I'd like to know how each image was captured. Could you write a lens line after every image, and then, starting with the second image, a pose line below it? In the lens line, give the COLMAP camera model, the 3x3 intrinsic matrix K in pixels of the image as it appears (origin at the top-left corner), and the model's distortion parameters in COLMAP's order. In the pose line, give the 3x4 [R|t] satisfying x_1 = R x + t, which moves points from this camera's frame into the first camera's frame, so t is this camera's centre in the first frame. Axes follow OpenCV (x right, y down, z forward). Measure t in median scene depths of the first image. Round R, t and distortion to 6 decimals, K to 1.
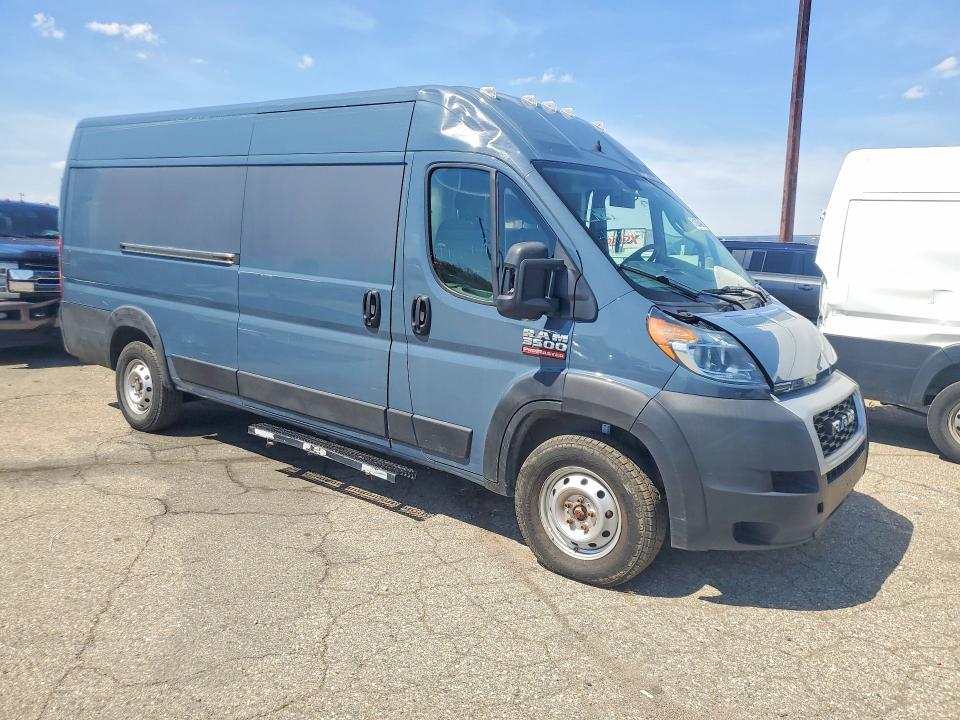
lens RADIAL K [[768.4, 0, 480.0], [0, 768.4, 360.0], [0, 0, 1]] dist [-0.009216, -0.002221]
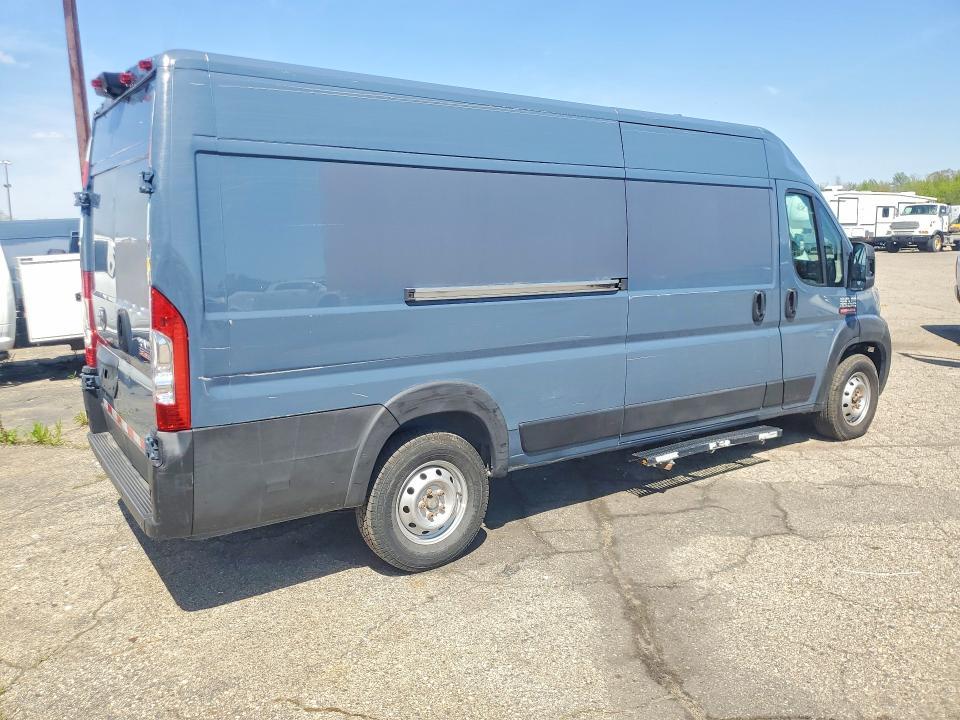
lens RADIAL K [[749.1, 0, 480.0], [0, 749.1, 360.0], [0, 0, 1]] dist [0.030845, -0.002417]
pose [[0.299290, -0.198196, 0.933351, -1.300071], [0.178867, 0.972502, 0.149154, -0.222954], [-0.937247, 0.122305, 0.326511, 0.956765]]
